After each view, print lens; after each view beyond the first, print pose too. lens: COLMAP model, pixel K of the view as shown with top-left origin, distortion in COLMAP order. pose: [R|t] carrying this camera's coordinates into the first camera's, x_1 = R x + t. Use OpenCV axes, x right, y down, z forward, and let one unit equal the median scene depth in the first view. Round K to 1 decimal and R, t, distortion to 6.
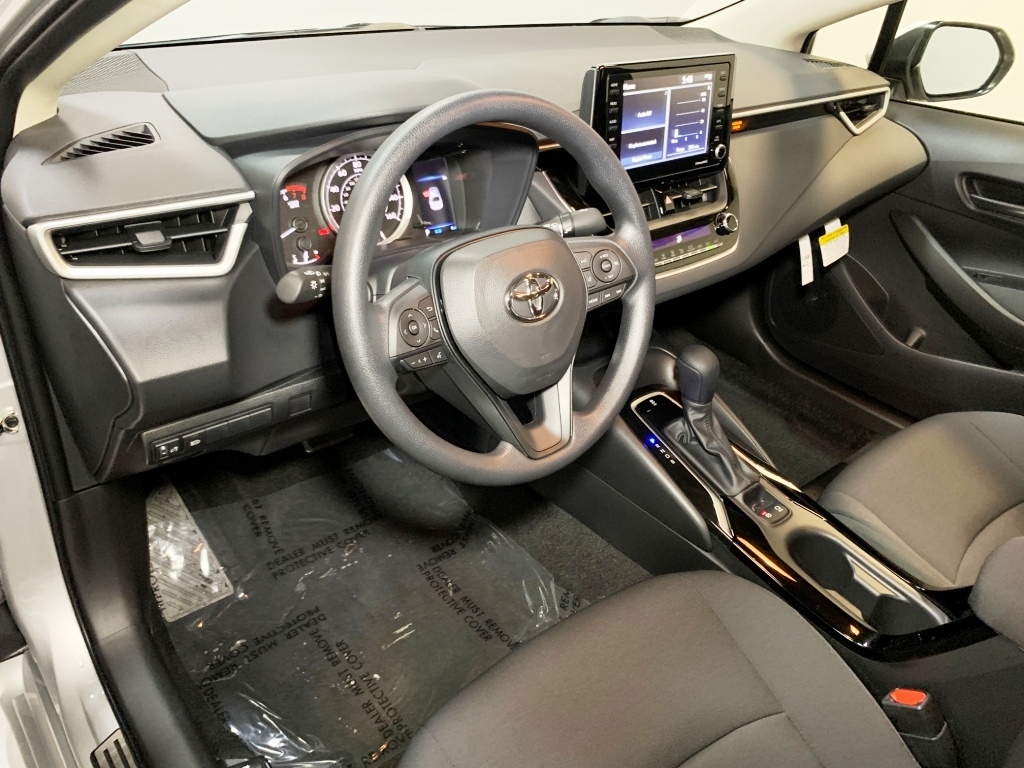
lens RADIAL K [[779.5, 0, 496.6], [0, 779.5, 367.5], [0, 0, 1]] dist [-0.000459, -0.009463]
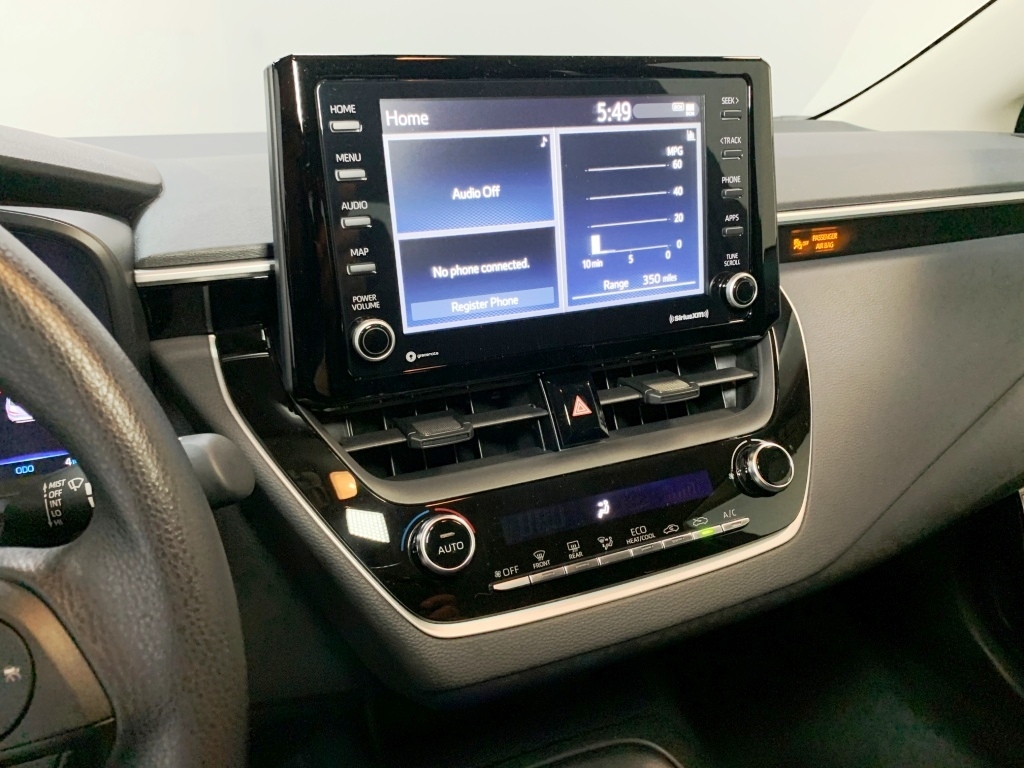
lens RADIAL K [[779.5, 0, 511.5], [0, 779.5, 389.4], [0, 0, 1]] dist [-0.000459, -0.009463]
pose [[0.958403, 0.006681, -0.285341, 0.299053], [-0.064547, 0.978900, -0.193879, -0.145411], [0.278025, 0.204232, 0.938611, 0.619394]]
